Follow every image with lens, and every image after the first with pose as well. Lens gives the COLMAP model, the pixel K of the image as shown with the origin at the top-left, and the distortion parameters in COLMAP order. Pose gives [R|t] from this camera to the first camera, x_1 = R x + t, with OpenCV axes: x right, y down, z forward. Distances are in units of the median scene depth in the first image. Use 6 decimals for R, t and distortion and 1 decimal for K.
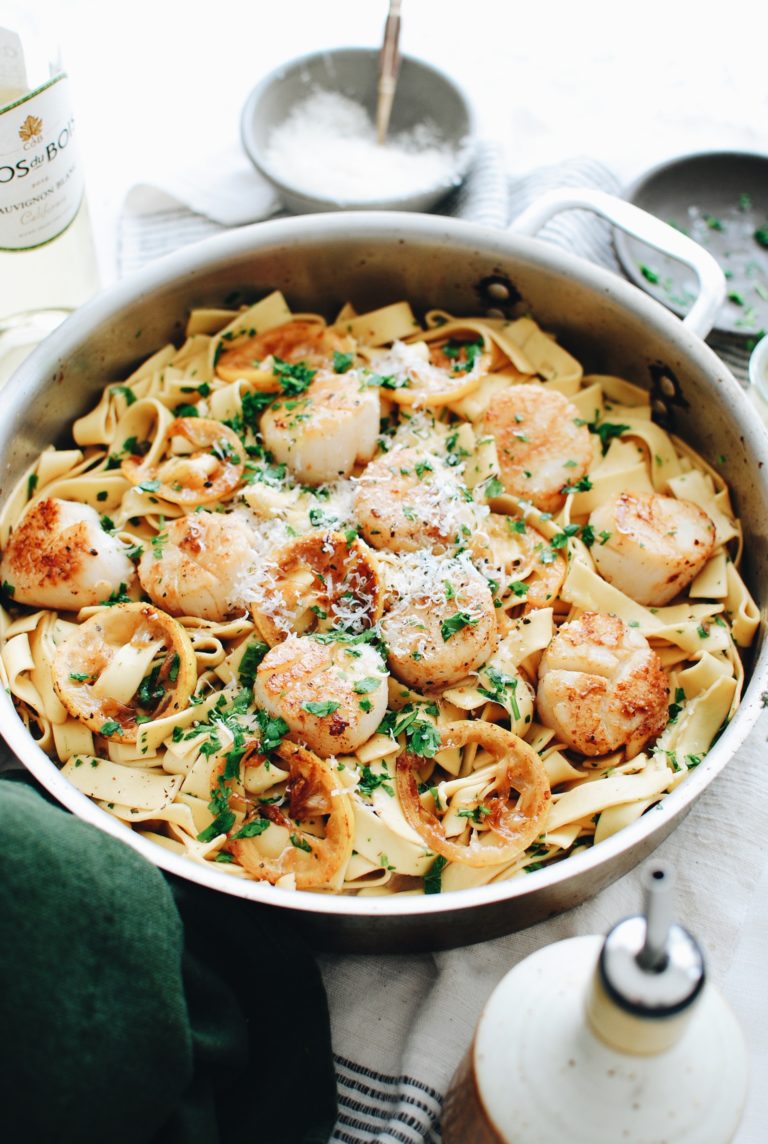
lens RADIAL K [[1766.5, 0, 384.0], [0, 1766.5, 572.0], [0, 0, 1]] dist [-0.237684, 0.024435]
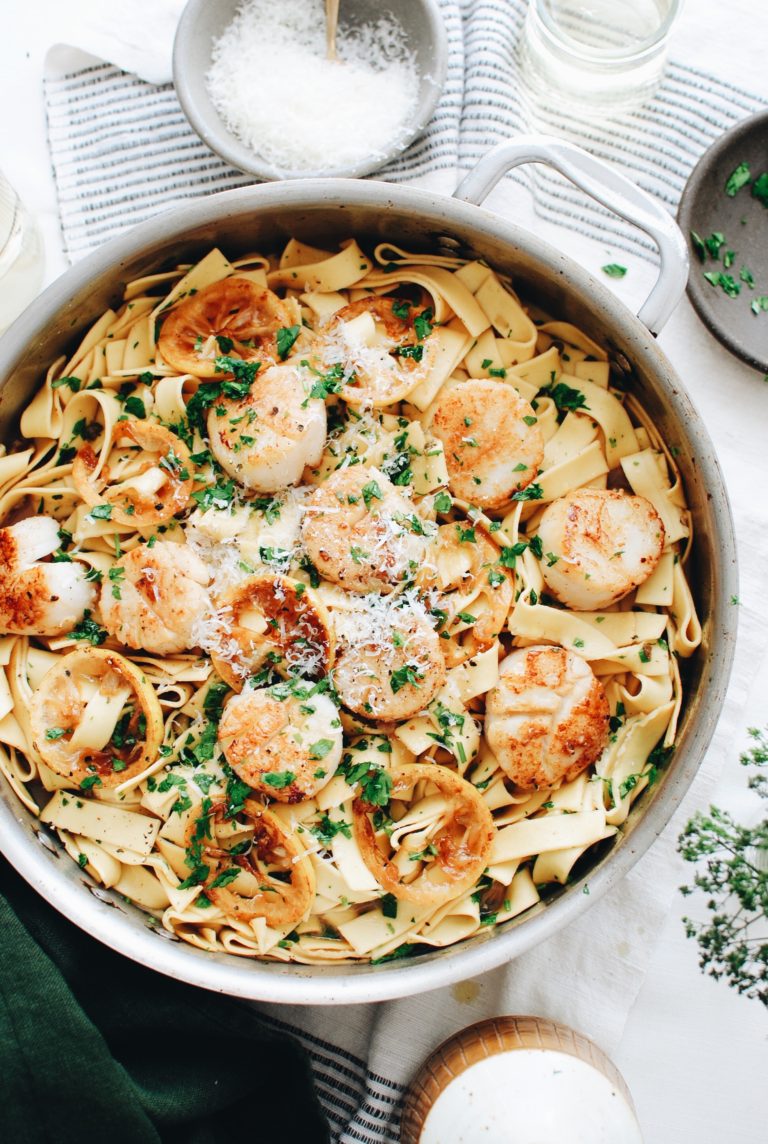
lens RADIAL K [[1762.7, 0, 427.8], [0, 1762.7, 571.6], [0, 0, 1]] dist [-0.227920, -0.004835]
pose [[0.999419, -0.030266, -0.015654, 0.070898], [0.034072, 0.882078, 0.469869, -0.501400], [-0.000413, -0.470130, 0.882597, 0.102738]]
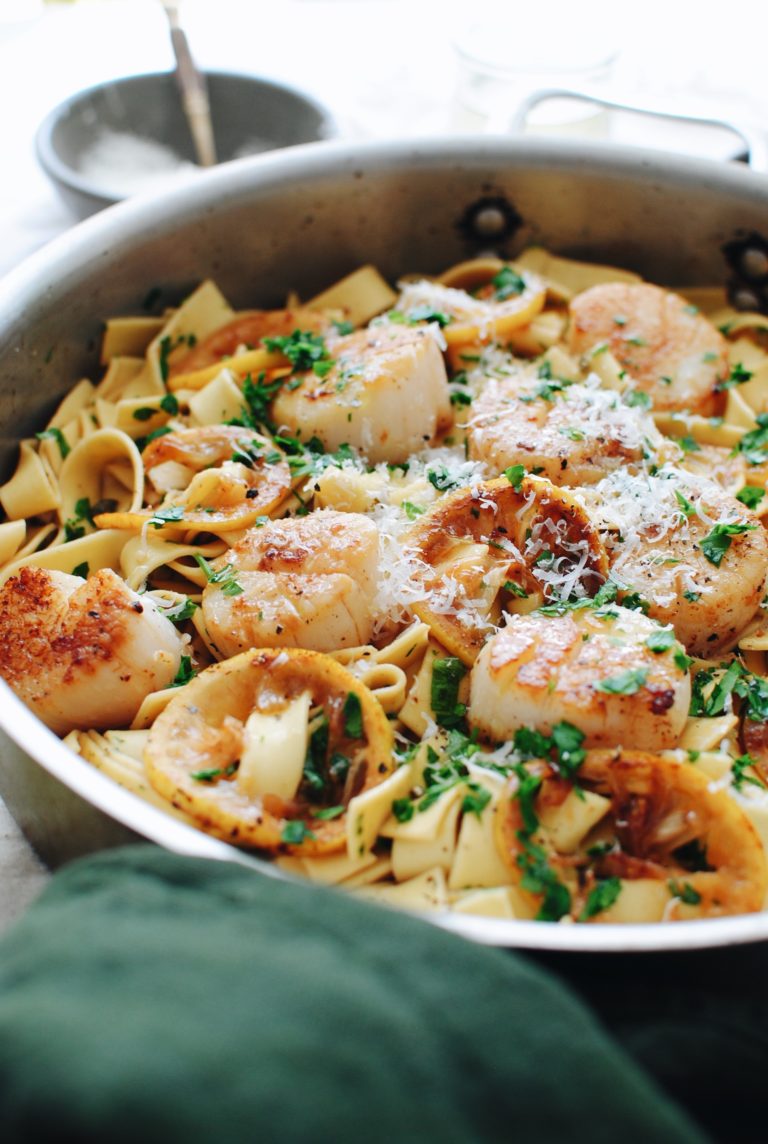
lens RADIAL K [[1766.5, 0, 384.0], [0, 1766.5, 572.0], [0, 0, 1]] dist [-0.237684, 0.024435]
pose [[0.919117, -0.249256, 0.305115, -0.271688], [0.318733, 0.925640, -0.203961, 0.130805], [-0.231589, 0.284714, 0.930218, 0.405770]]
